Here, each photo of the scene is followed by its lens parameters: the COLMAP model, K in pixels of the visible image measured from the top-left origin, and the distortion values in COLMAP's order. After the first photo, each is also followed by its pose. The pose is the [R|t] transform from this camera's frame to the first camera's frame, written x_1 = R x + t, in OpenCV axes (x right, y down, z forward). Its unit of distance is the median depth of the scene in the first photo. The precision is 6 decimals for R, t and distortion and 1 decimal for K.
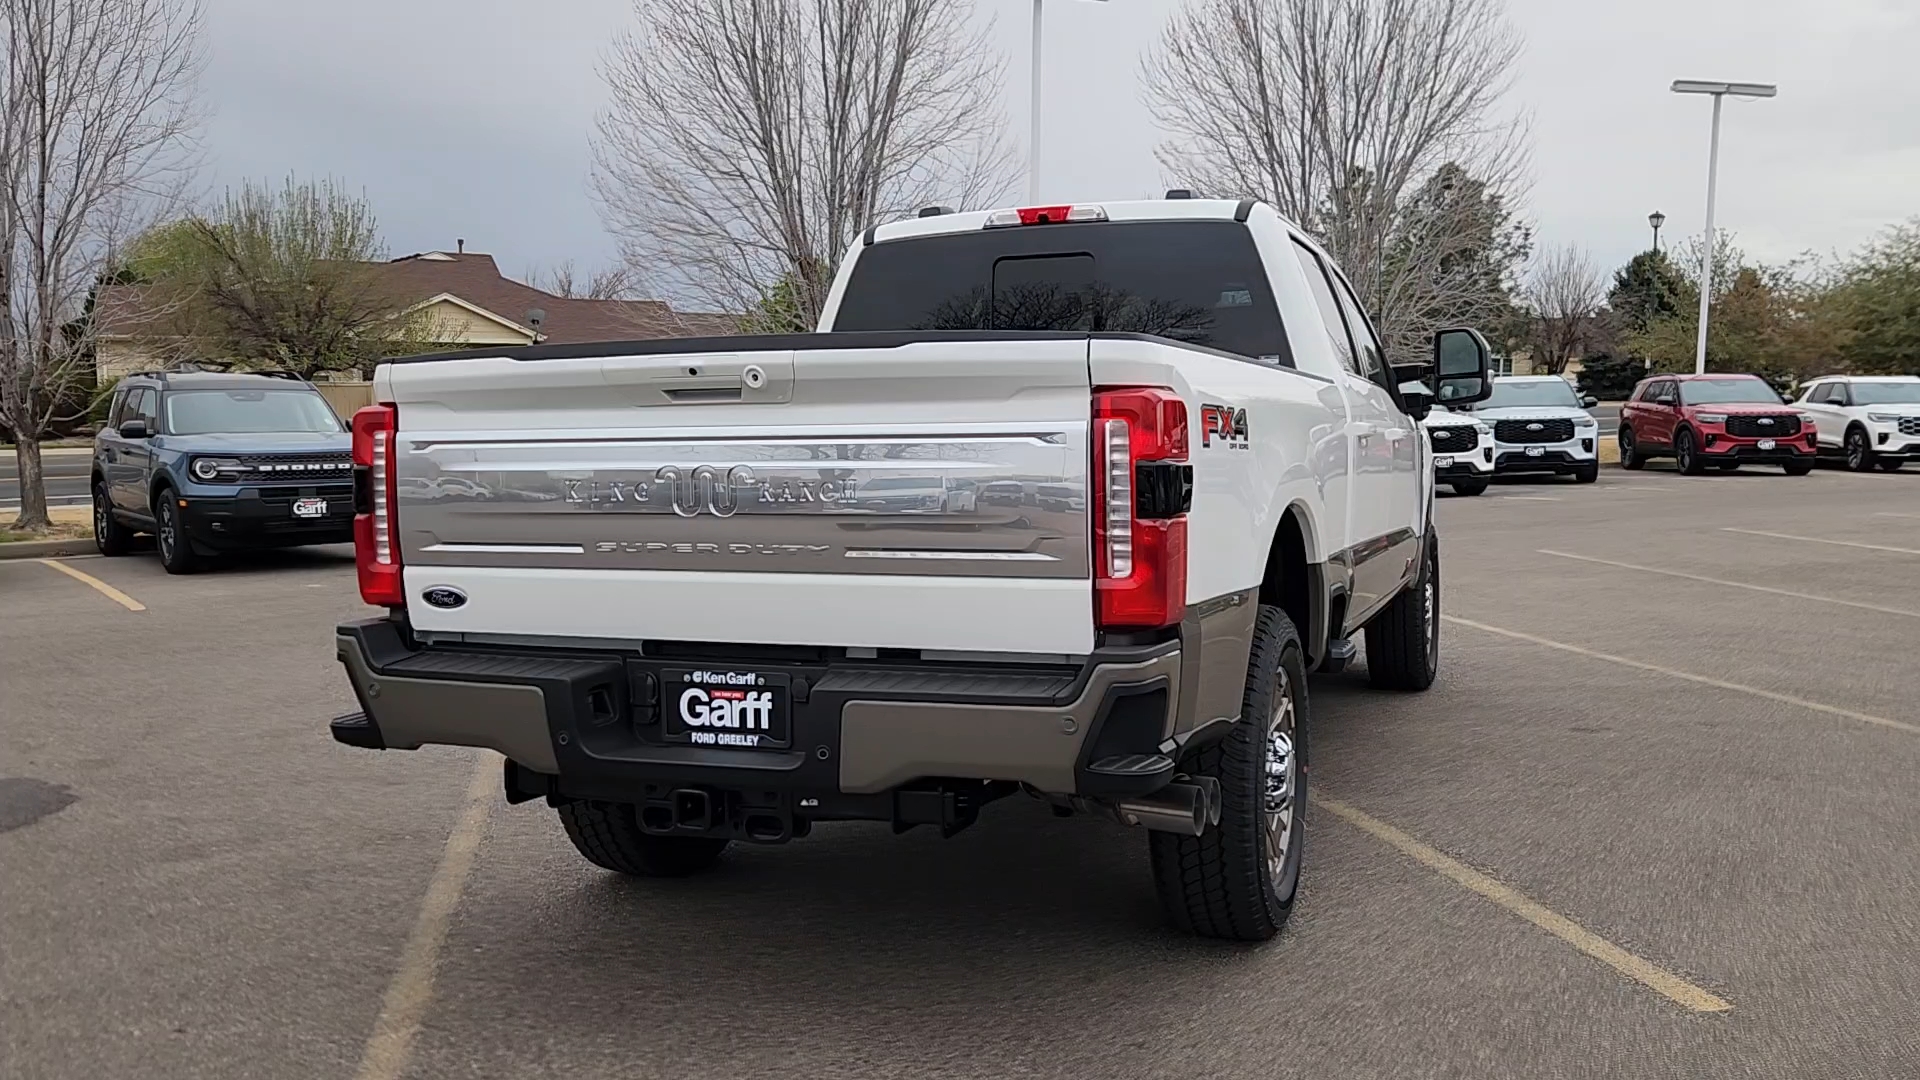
lens RADIAL K [[1623.7, 0, 947.1], [0, 1623.7, 547.5], [0, 0, 1]] dist [0.037894, -0.028081]
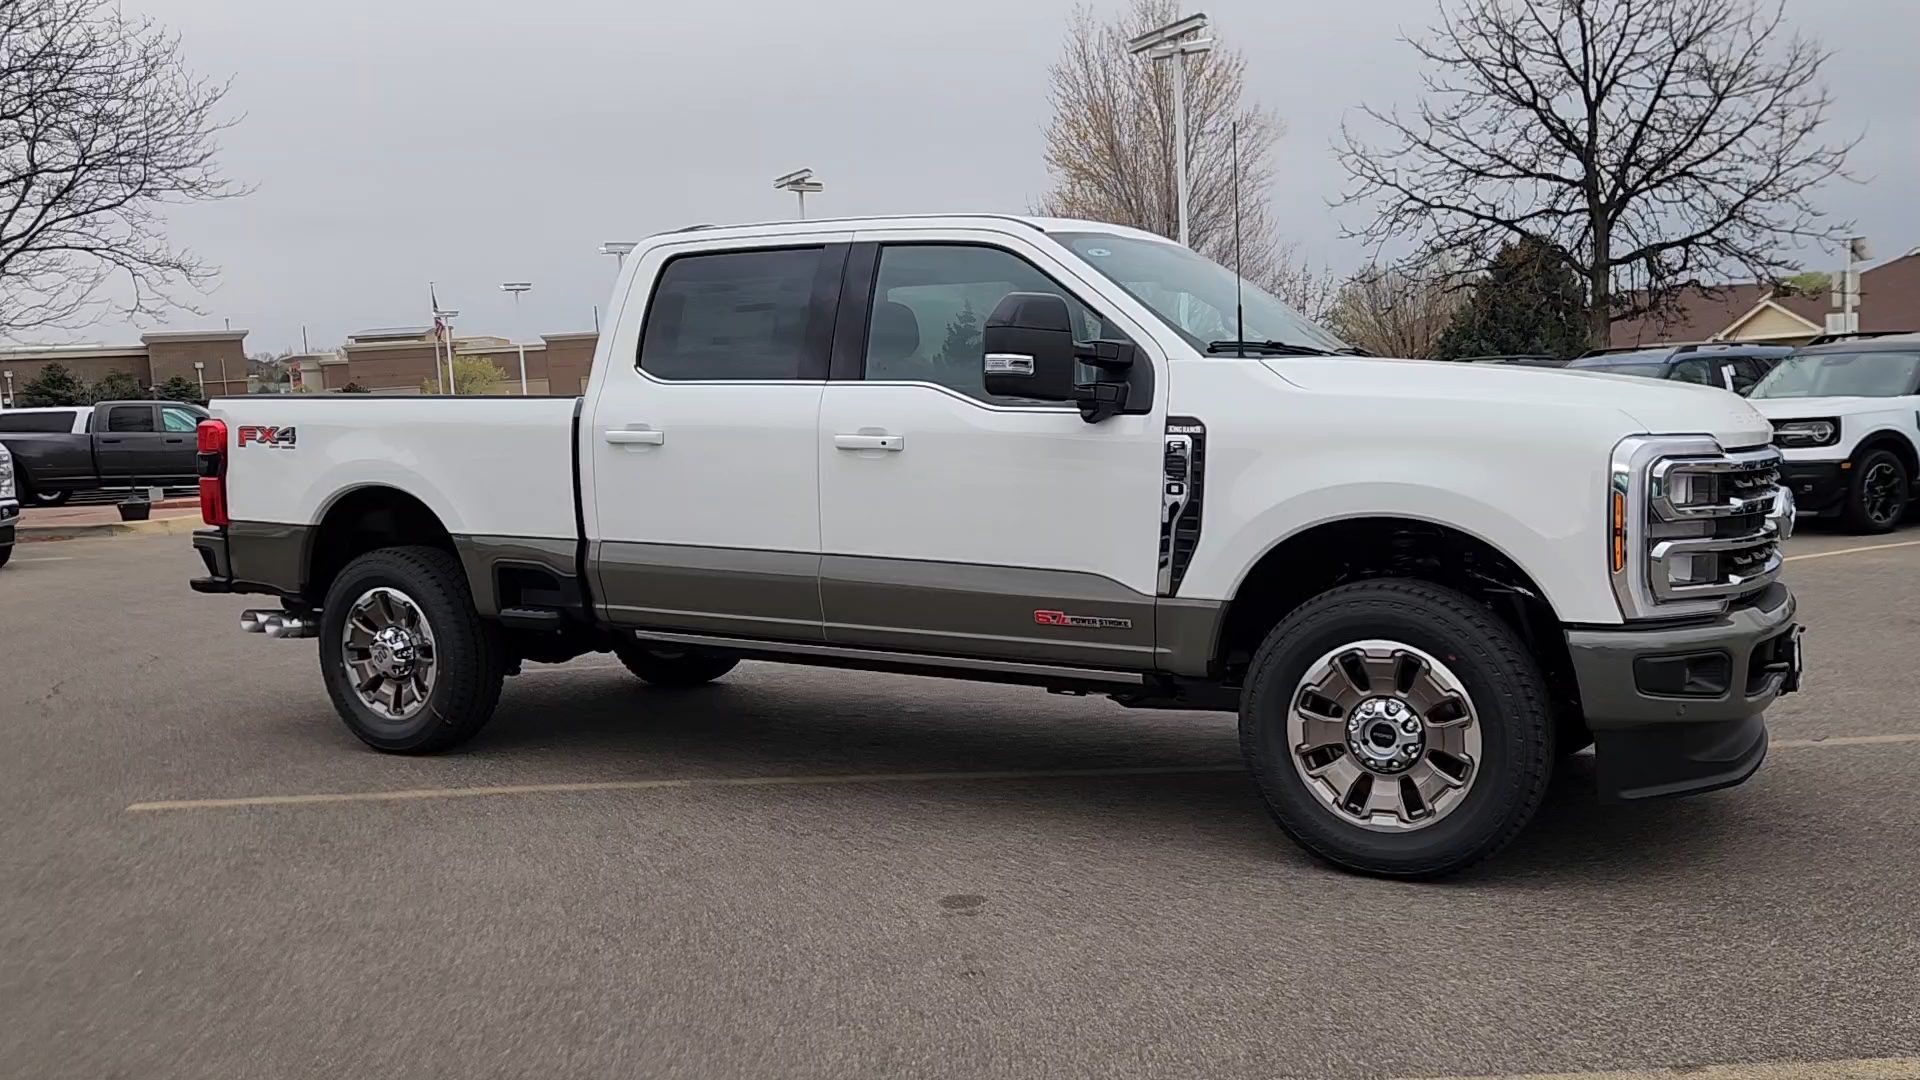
lens RADIAL K [[1623.7, 0, 947.1], [0, 1623.7, 547.5], [0, 0, 1]] dist [0.037894, -0.028081]
pose [[-0.154240, 0.098978, -0.983063, 1.648684], [-0.050277, 0.992894, 0.107856, -0.161383], [0.986753, 0.066061, -0.148168, 1.743289]]
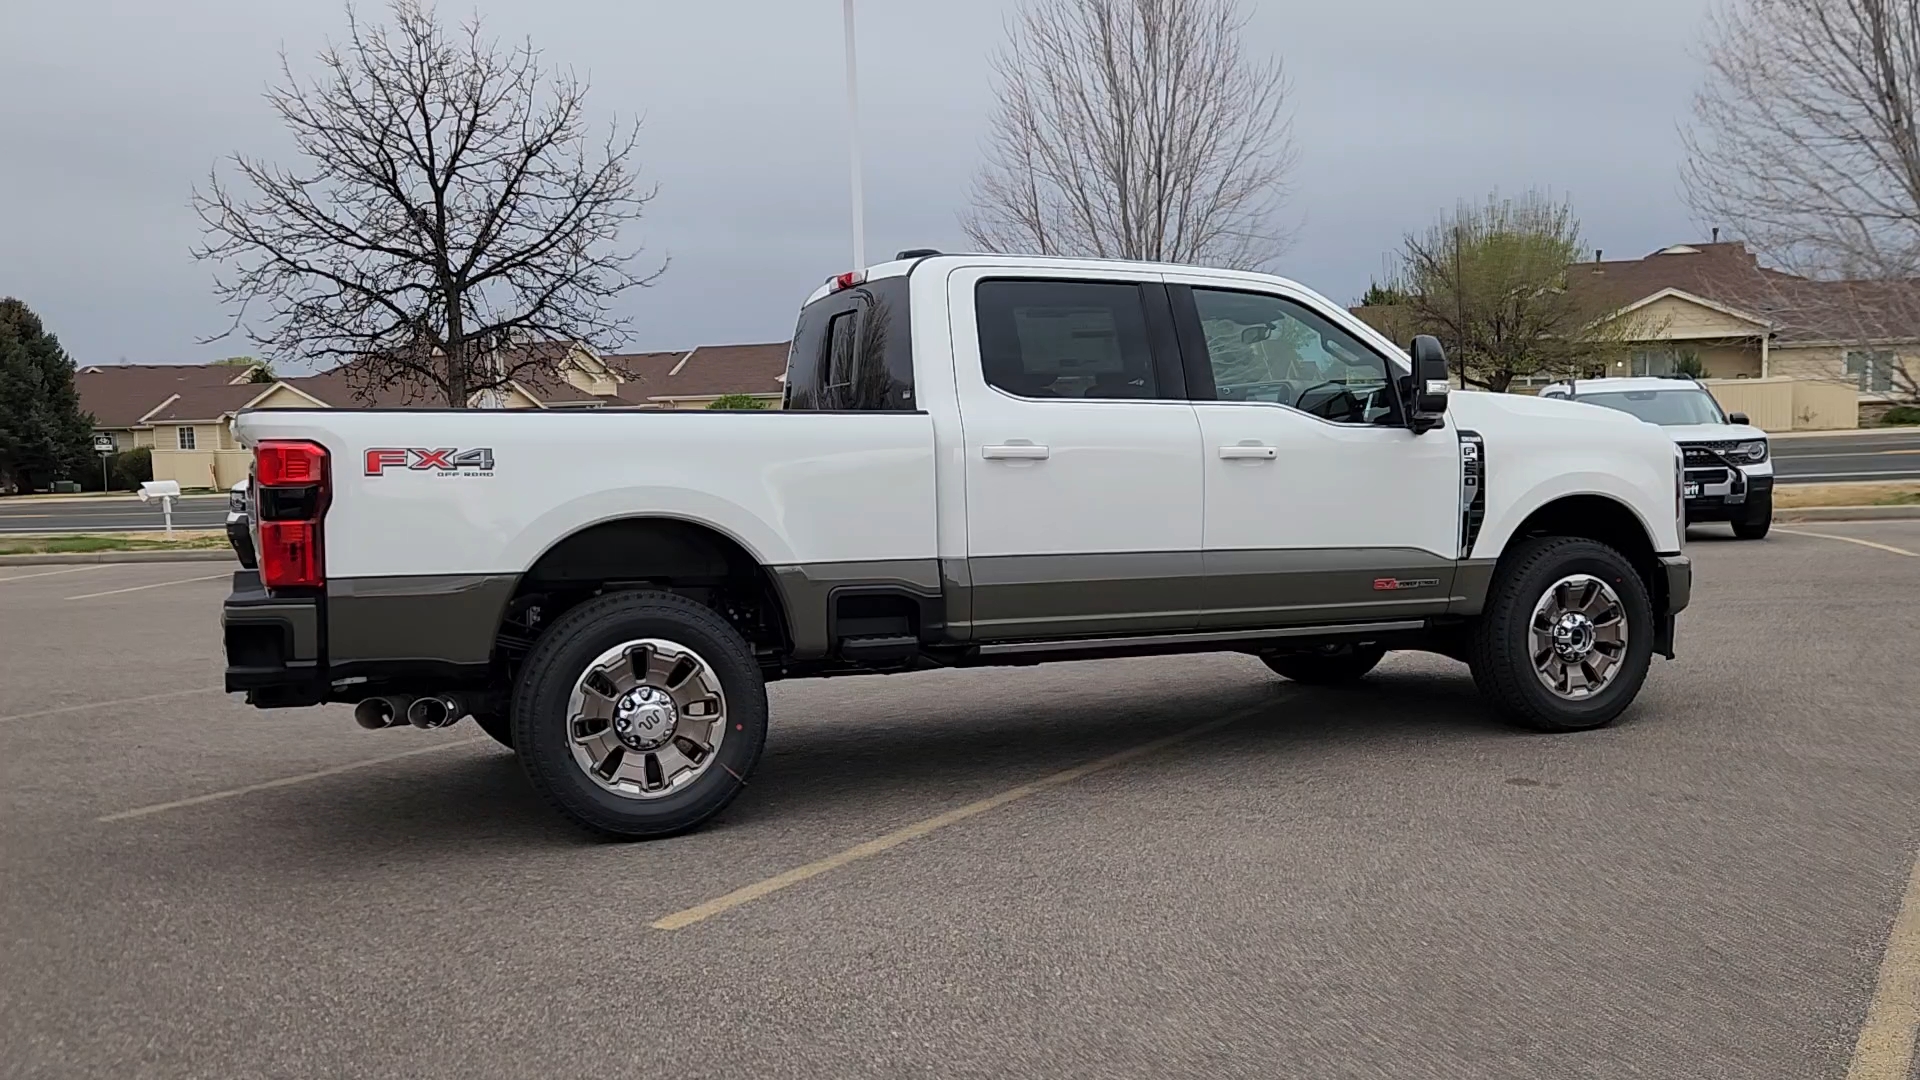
lens RADIAL K [[1623.7, 0, 947.1], [0, 1623.7, 547.5], [0, 0, 1]] dist [0.037894, -0.028081]
pose [[0.696241, 0.035626, -0.716924, 1.296009], [-0.035281, 0.999259, 0.015392, -0.029357], [0.716941, 0.014577, 0.696982, 0.249508]]
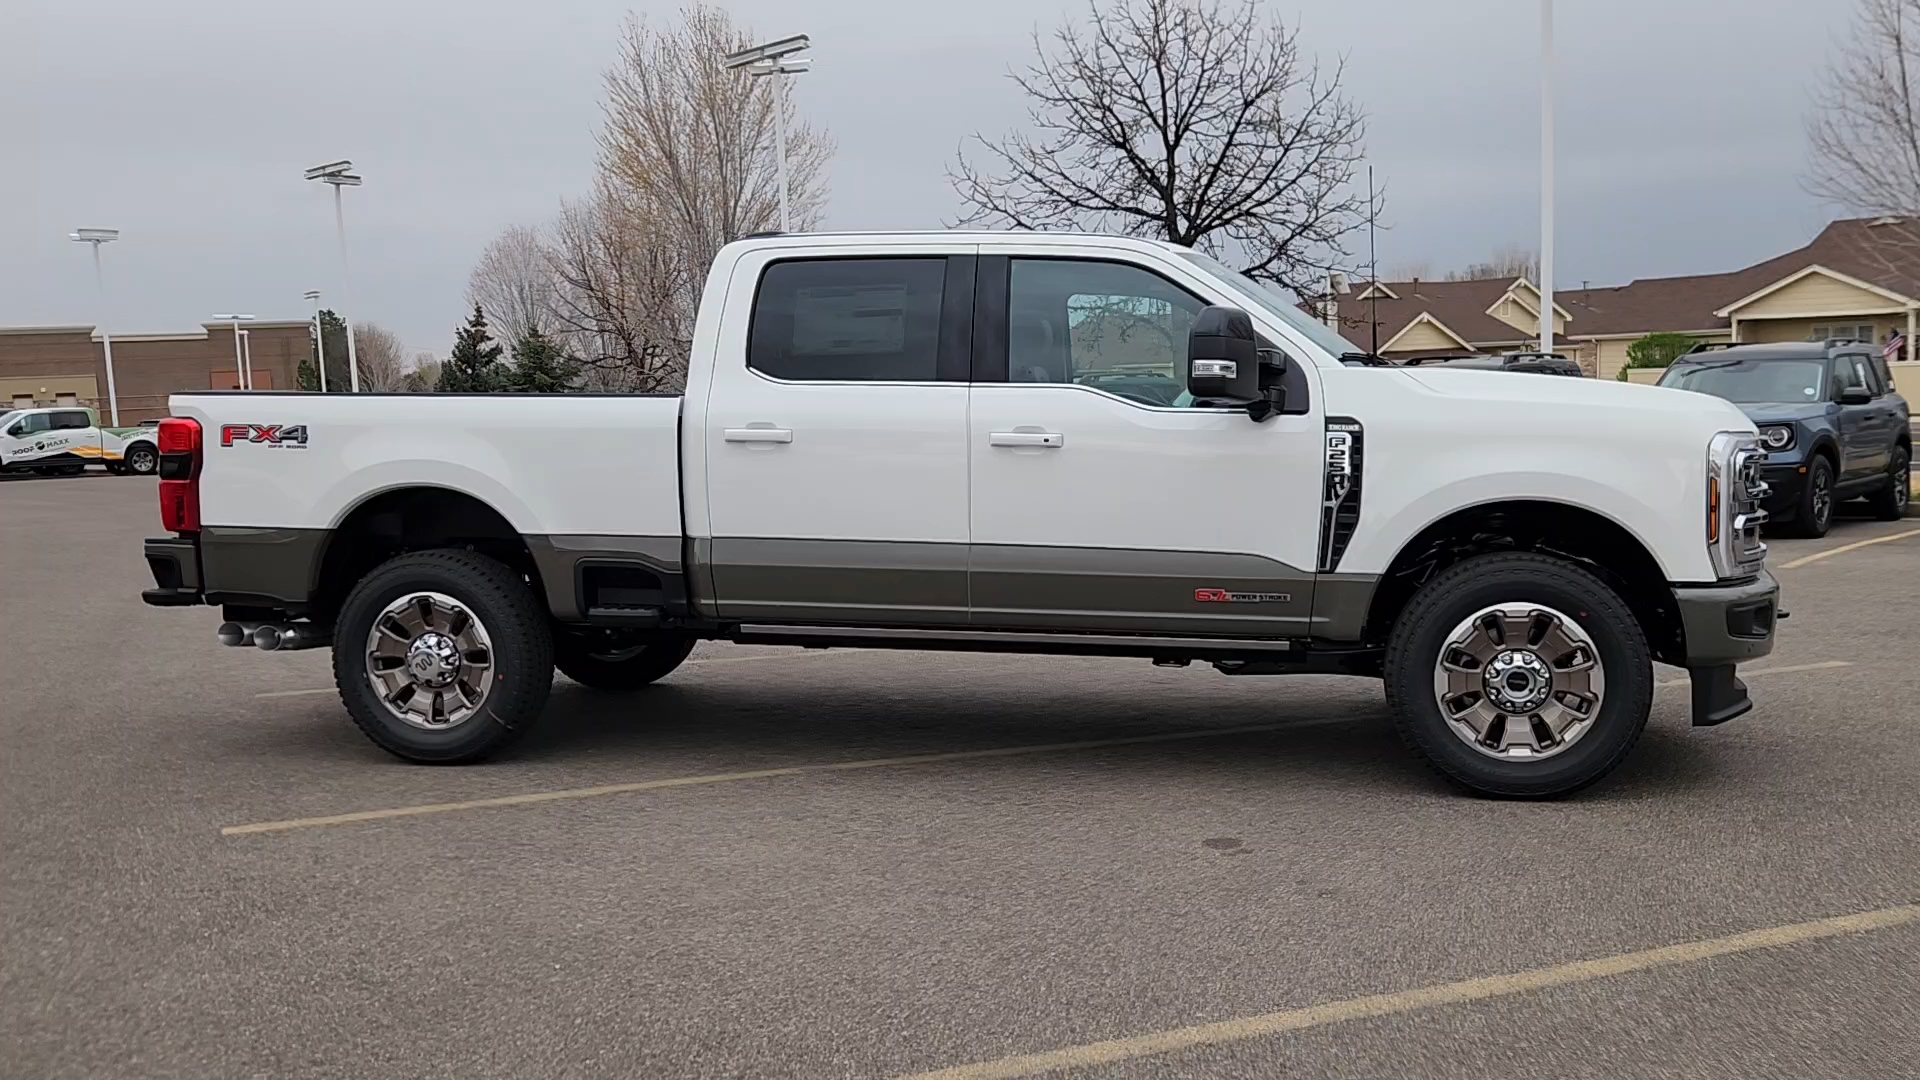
lens RADIAL K [[1623.7, 0, 947.1], [0, 1623.7, 547.5], [0, 0, 1]] dist [0.037894, -0.028081]
pose [[0.163813, 0.092007, -0.982191, 1.751258], [-0.060713, 0.994694, 0.083052, -0.122762], [0.984621, 0.046027, 0.168530, 1.200517]]
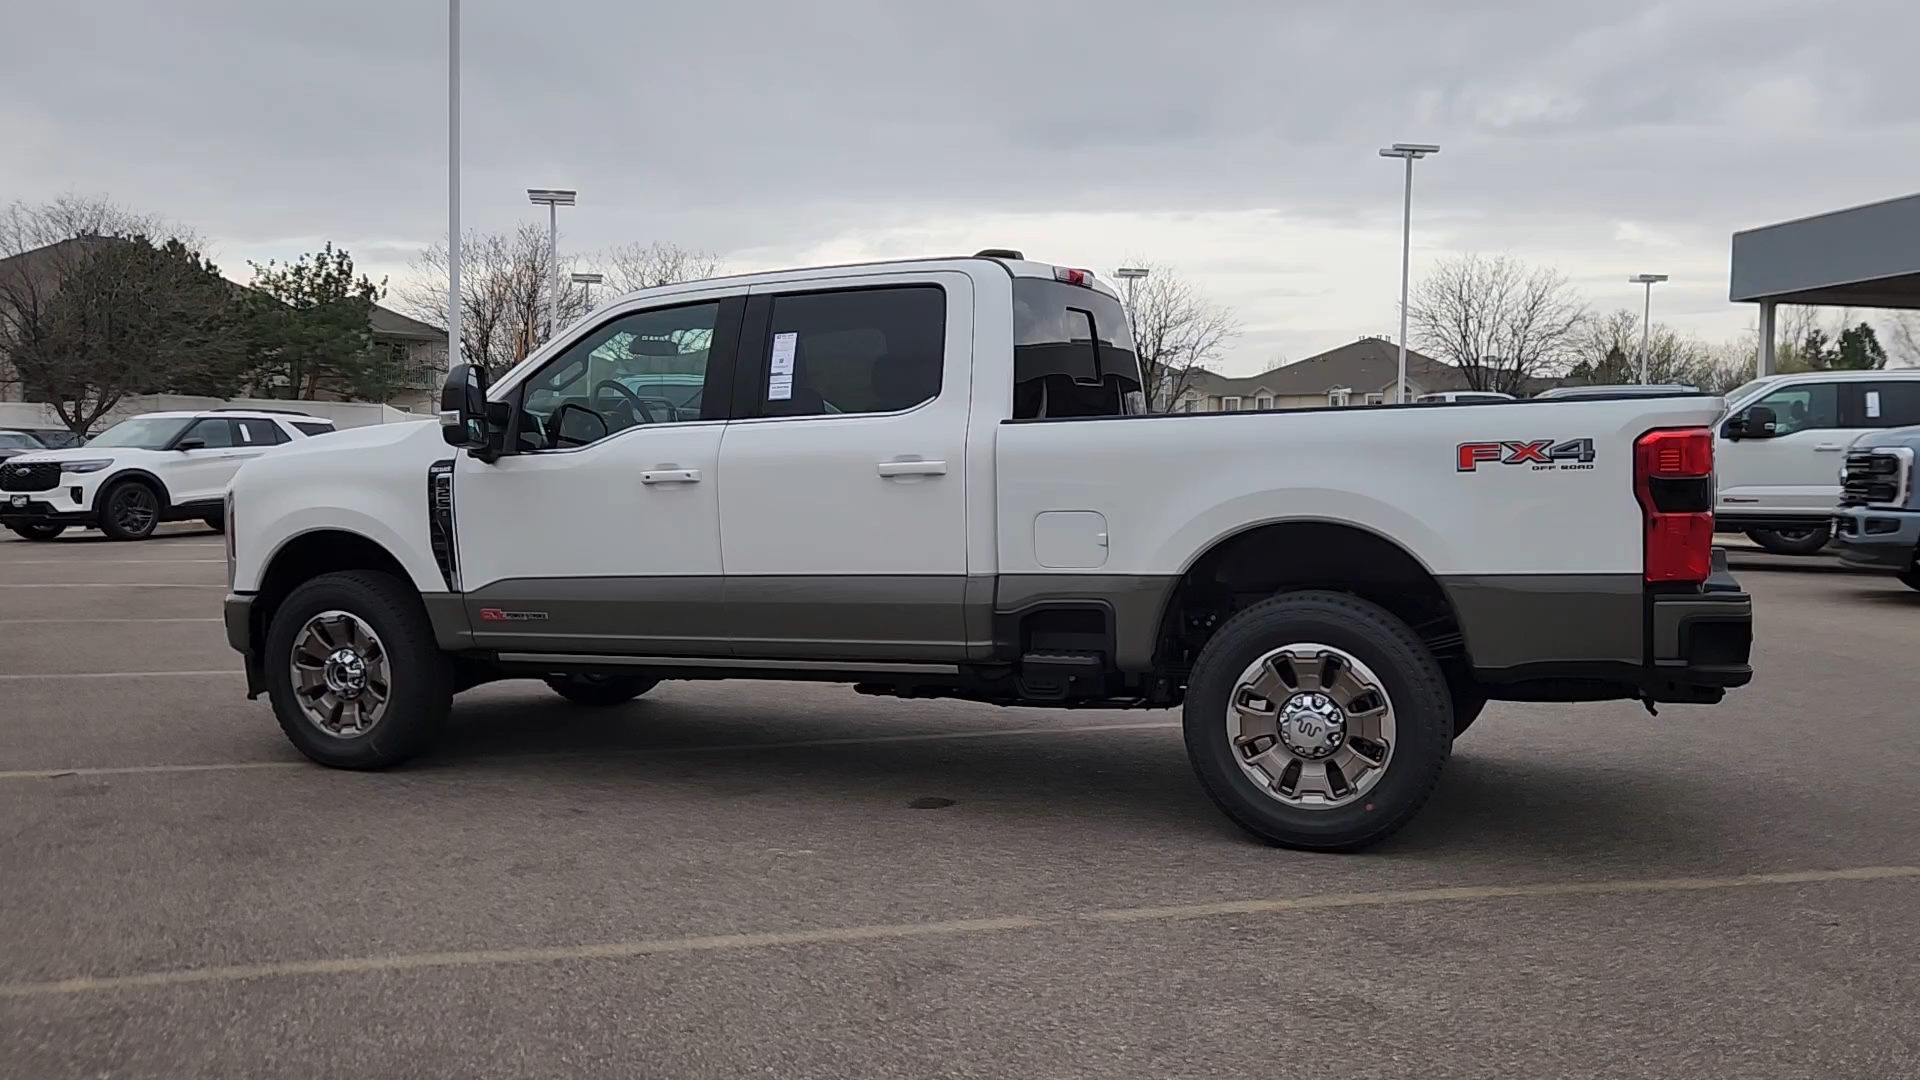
lens RADIAL K [[1623.7, 0, 947.1], [0, 1623.7, 547.5], [0, 0, 1]] dist [0.037894, -0.028081]
pose [[0.032545, -0.057853, 0.997794, -1.469078], [0.088158, 0.994598, 0.054792, -0.102246], [-0.995575, 0.086180, 0.037469, 1.368356]]
